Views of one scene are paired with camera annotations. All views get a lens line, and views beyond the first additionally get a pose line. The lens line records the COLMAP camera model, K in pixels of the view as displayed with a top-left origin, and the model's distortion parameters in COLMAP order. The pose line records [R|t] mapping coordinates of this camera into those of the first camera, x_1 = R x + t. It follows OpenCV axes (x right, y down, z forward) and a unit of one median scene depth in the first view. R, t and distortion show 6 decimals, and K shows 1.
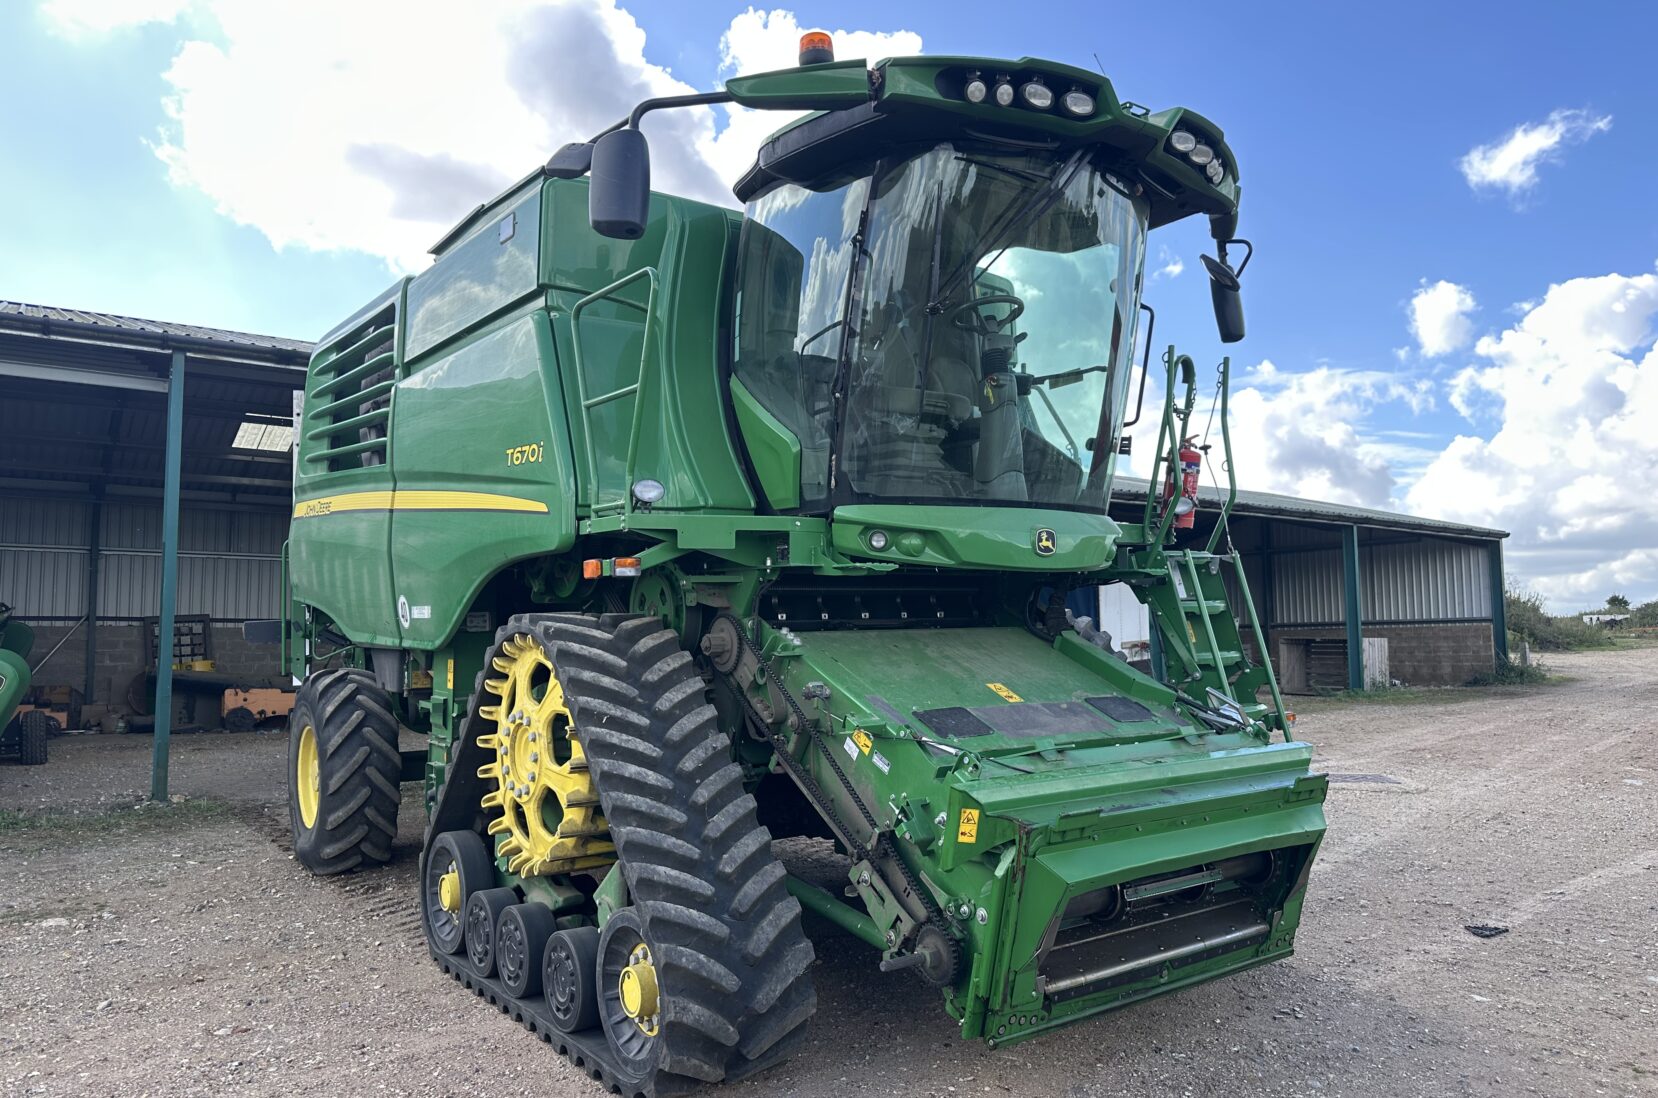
lens RADIAL K [[1173.9, 0, 829.0], [0, 1173.9, 549.0], [0, 0, 1]] dist [0.001374, -0.001788]
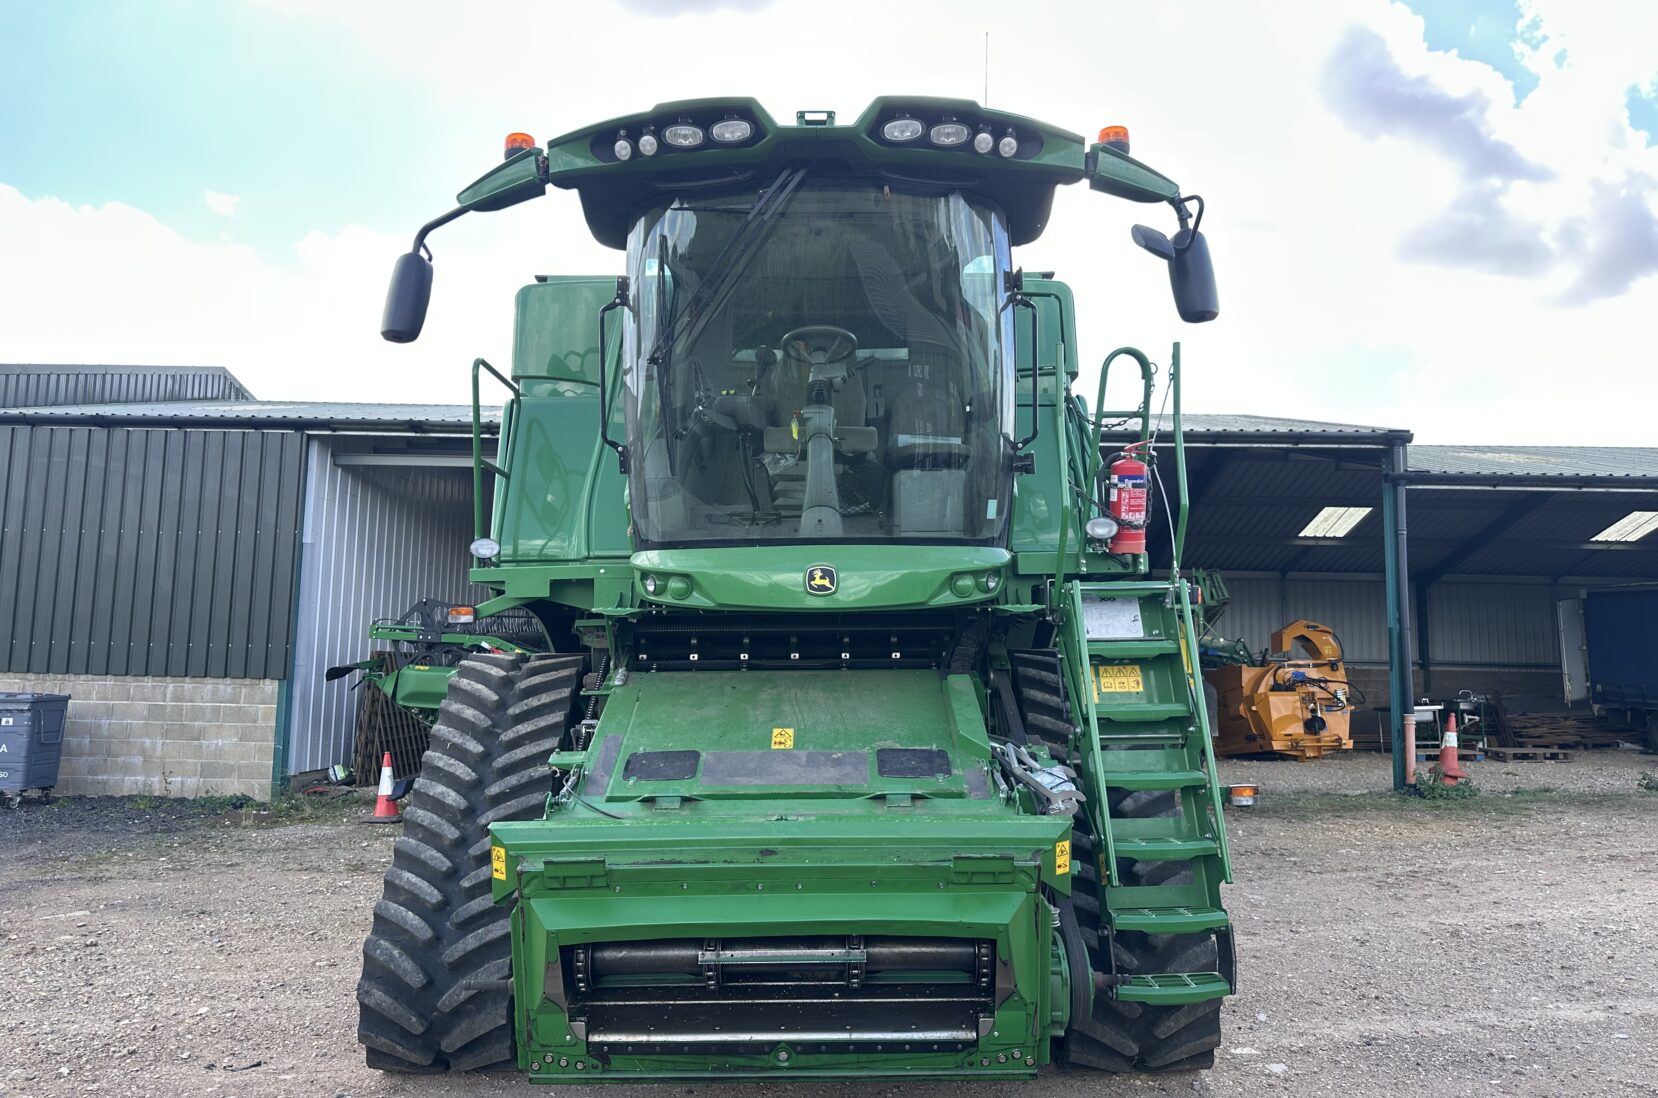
lens RADIAL K [[1171.6, 0, 829.4], [0, 1171.6, 531.5], [0, 0, 1]] dist [-0.053177, -0.002425]
pose [[0.818045, -0.056049, -0.572417, 0.752171], [0.033068, 0.998177, -0.050480, 0.002676], [0.574203, 0.022366, 0.818407, 0.246393]]
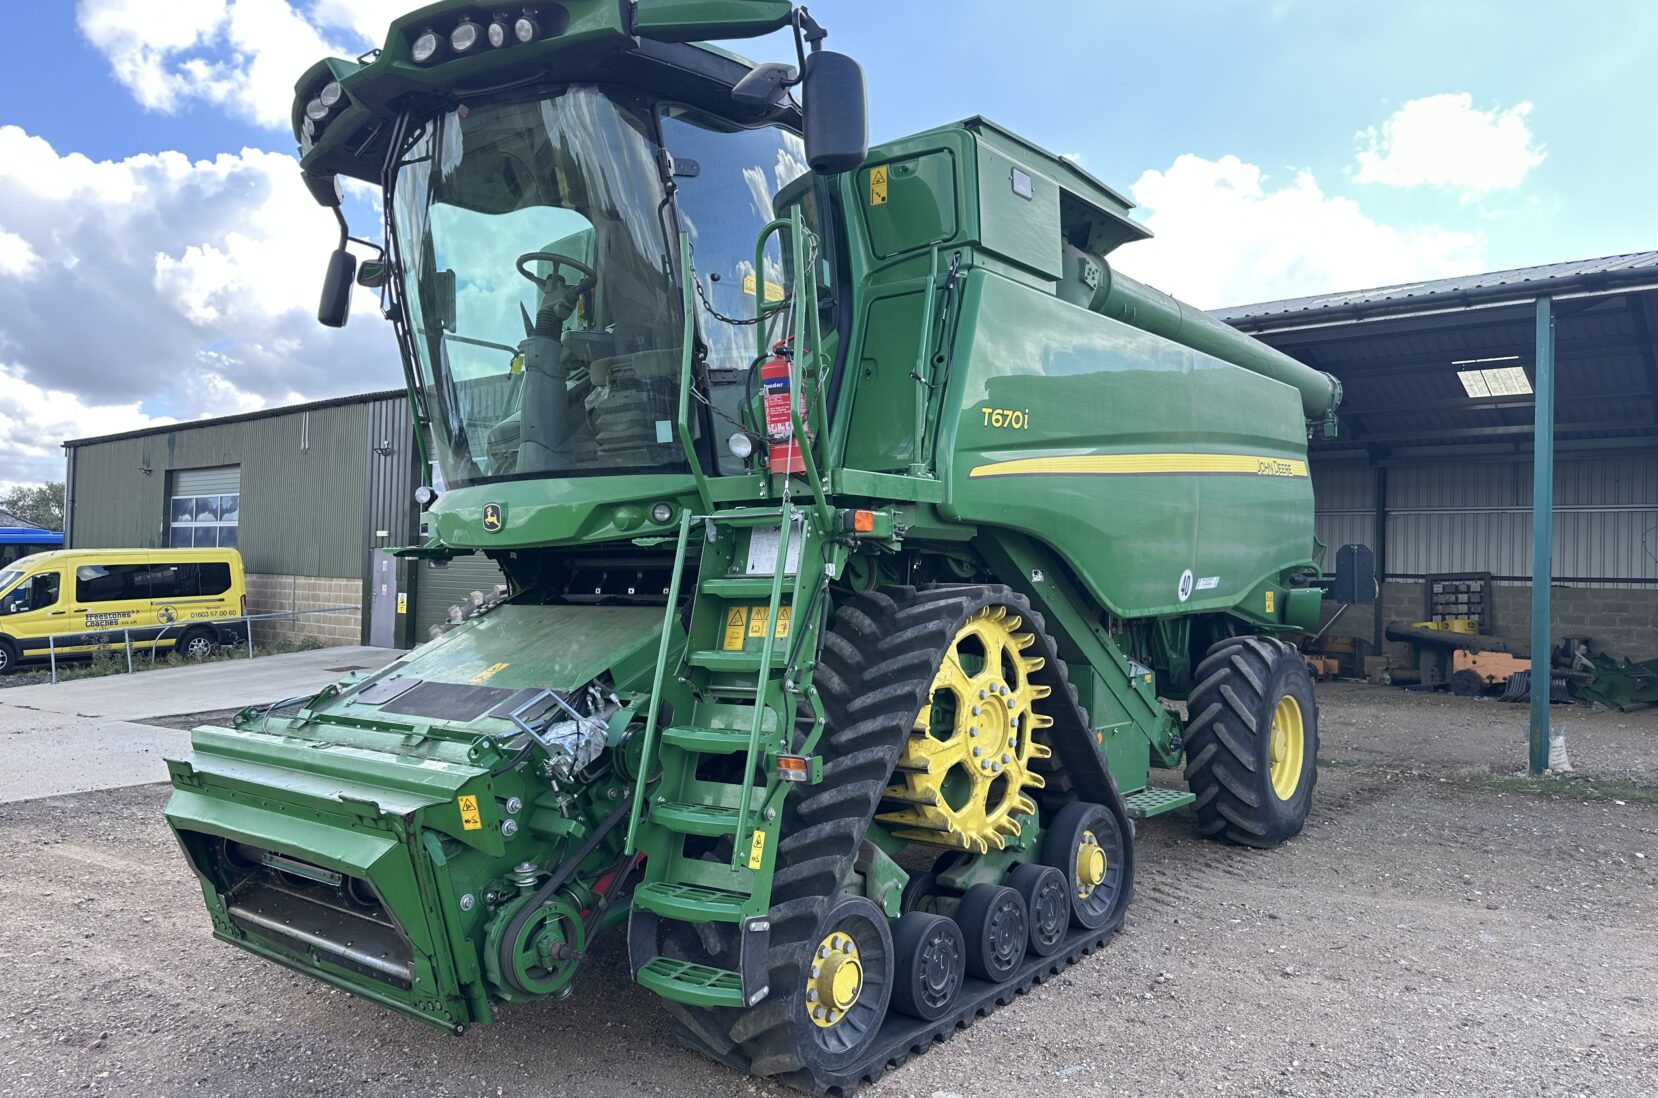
lens RADIAL K [[1173.9, 0, 829.0], [0, 1173.9, 549.0], [0, 0, 1]] dist [0.001374, -0.001788]
pose [[0.253146, -0.013243, -0.967338, 1.213019], [0.053069, 0.998591, 0.000217, 0.034845], [0.965972, -0.051391, 0.253492, 1.056379]]
